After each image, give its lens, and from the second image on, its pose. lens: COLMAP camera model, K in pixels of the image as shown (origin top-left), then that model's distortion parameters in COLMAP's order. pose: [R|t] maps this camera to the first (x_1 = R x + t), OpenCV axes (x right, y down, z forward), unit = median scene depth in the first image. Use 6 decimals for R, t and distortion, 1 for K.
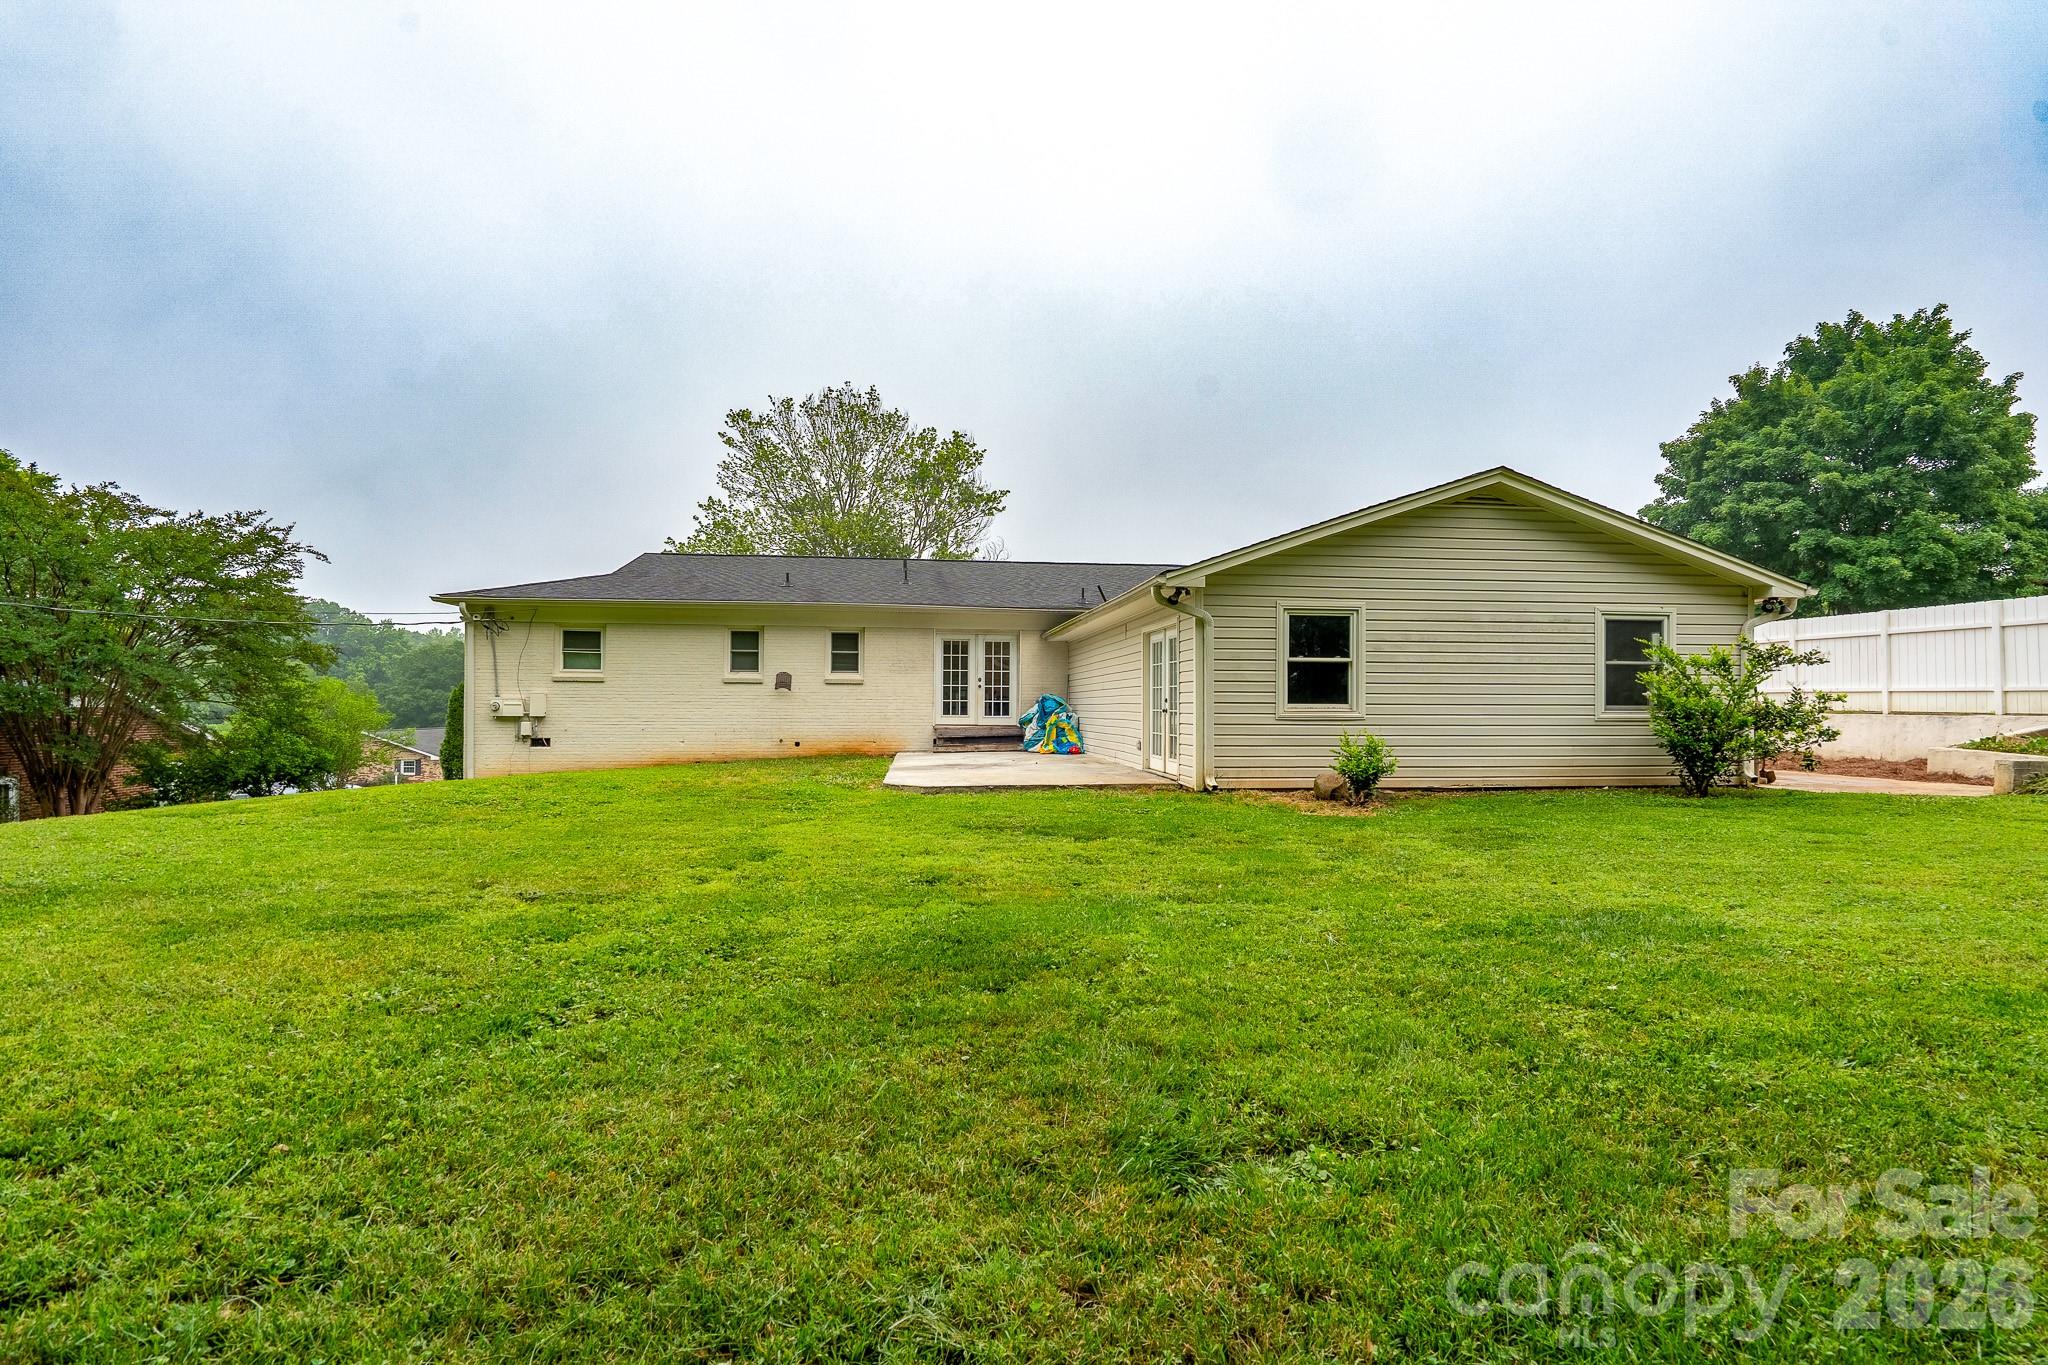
lens RADIAL K [[947.1, 0, 992.5], [0, 947.1, 682.4], [0, 0, 1]] dist [-0.001527, 0.000730]
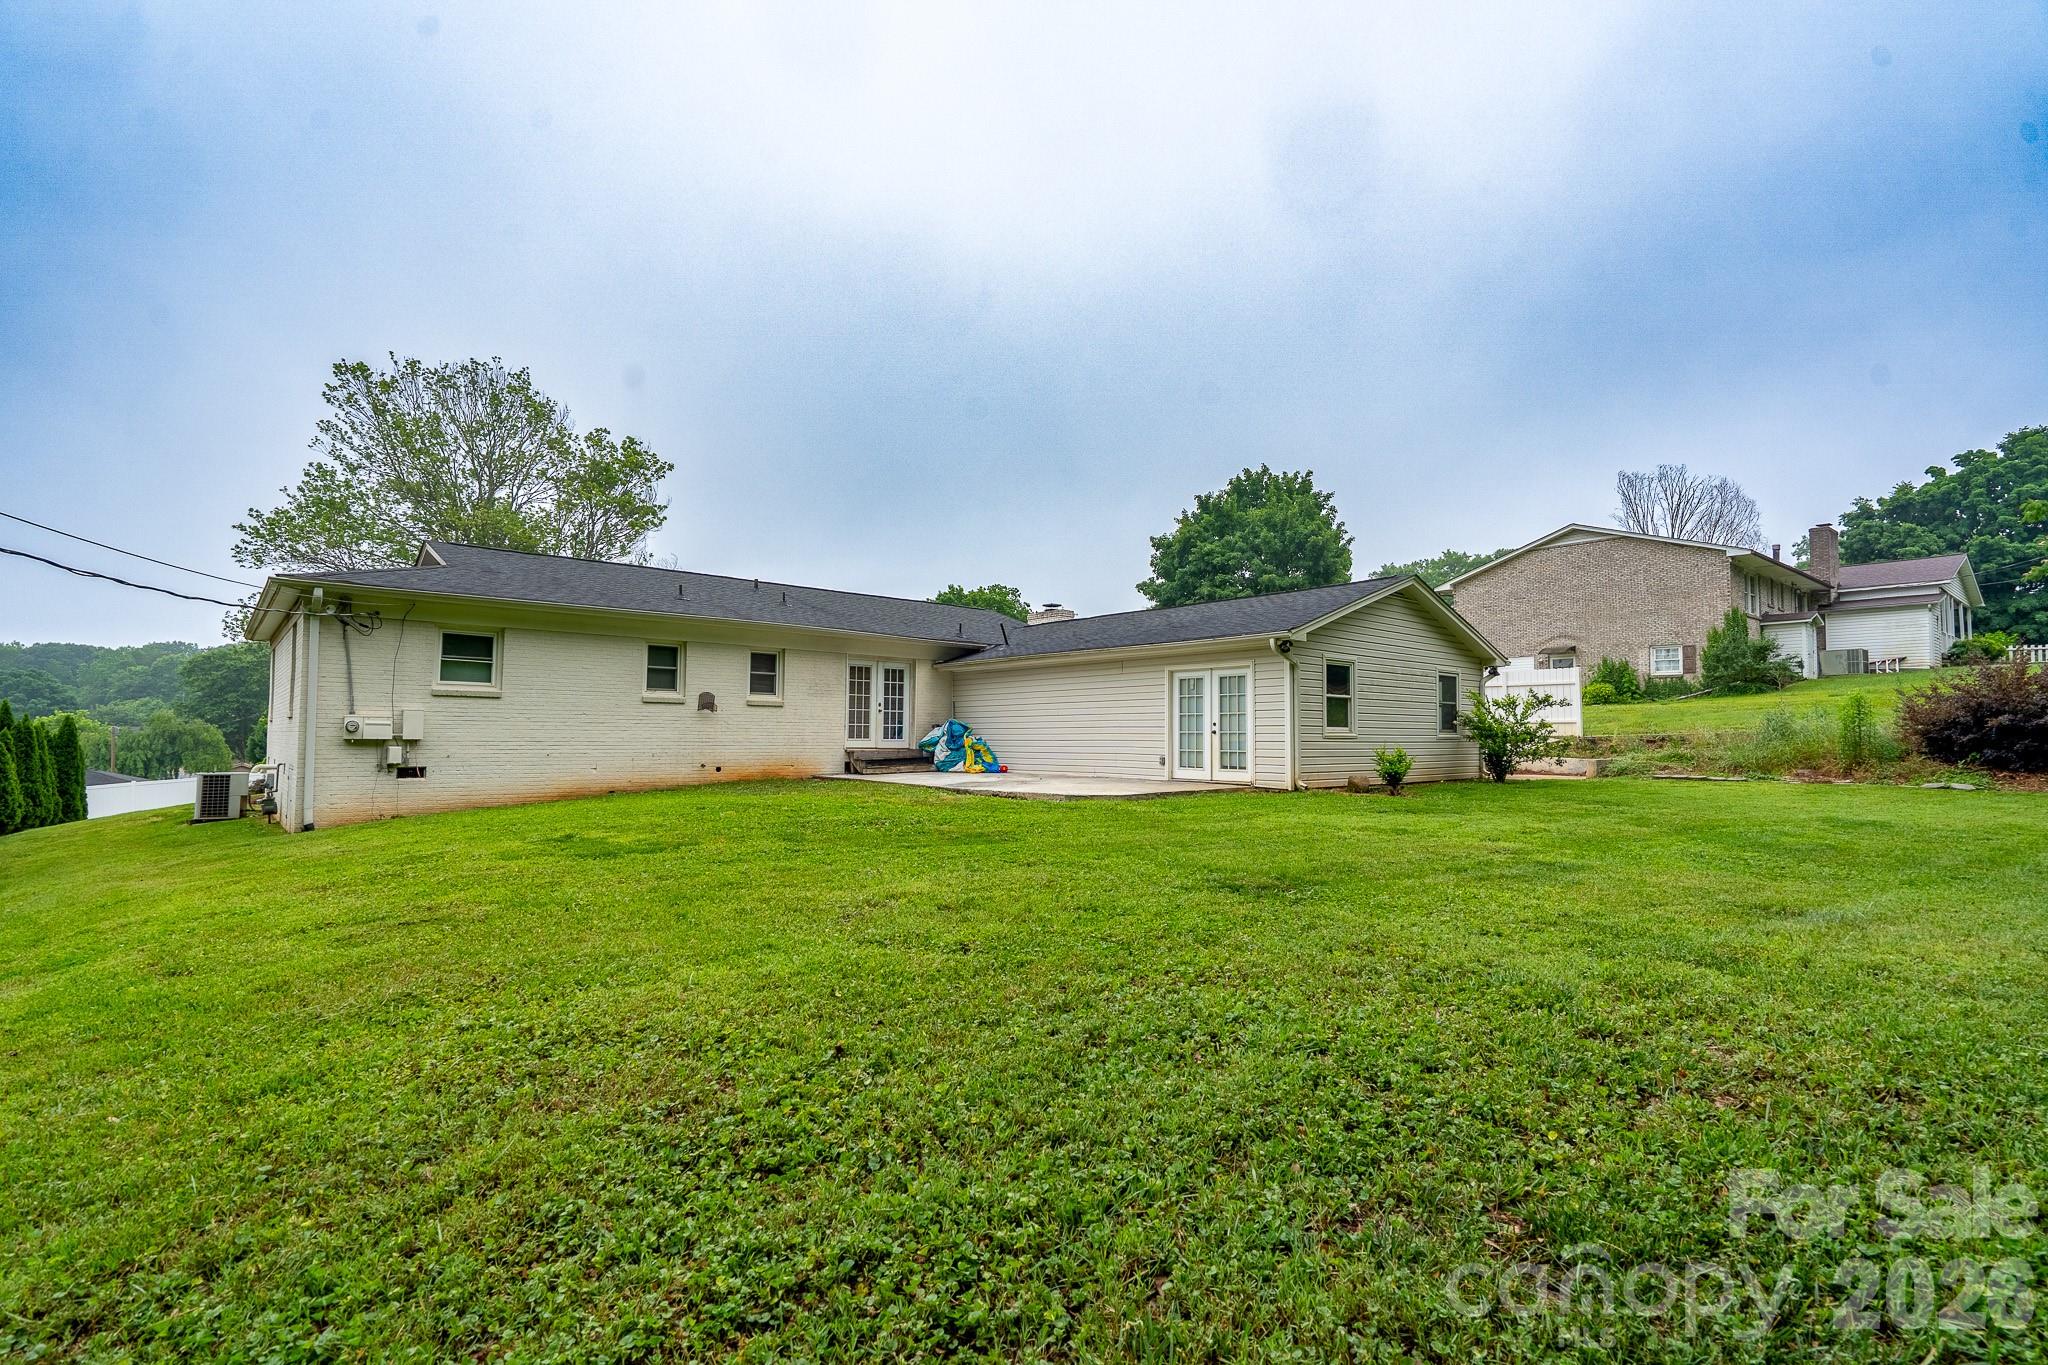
lens RADIAL K [[947.1, 0, 992.5], [0, 947.1, 682.4], [0, 0, 1]] dist [-0.001527, 0.000730]
pose [[0.825951, 0.033317, 0.562757, -0.503020], [-0.015801, 0.999228, -0.035967, 0.008399], [-0.563521, 0.020815, 0.825840, 0.065747]]
